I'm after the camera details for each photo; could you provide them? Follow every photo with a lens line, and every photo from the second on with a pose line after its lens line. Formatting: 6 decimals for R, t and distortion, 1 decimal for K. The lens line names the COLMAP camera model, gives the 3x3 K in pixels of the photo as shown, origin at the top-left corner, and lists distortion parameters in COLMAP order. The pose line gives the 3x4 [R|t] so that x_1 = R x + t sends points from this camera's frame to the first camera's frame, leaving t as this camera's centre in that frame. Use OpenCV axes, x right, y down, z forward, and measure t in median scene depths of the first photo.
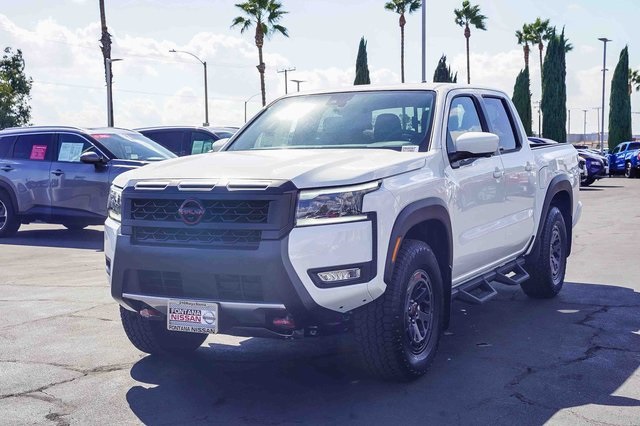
lens RADIAL K [[922.7, 0, 320.0], [0, 922.7, 213.0], [0, 0, 1]] dist [0.094548, 0.083904]
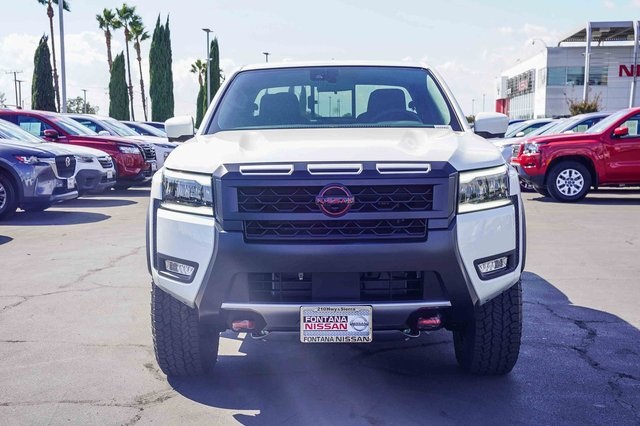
lens RADIAL K [[922.7, 0, 320.0], [0, 922.7, 213.0], [0, 0, 1]] dist [0.094548, 0.083904]
pose [[0.899447, -0.033866, 0.435717, -0.509847], [0.027484, 0.999403, 0.020945, -0.007812], [-0.436166, -0.006863, 0.899840, 0.242115]]
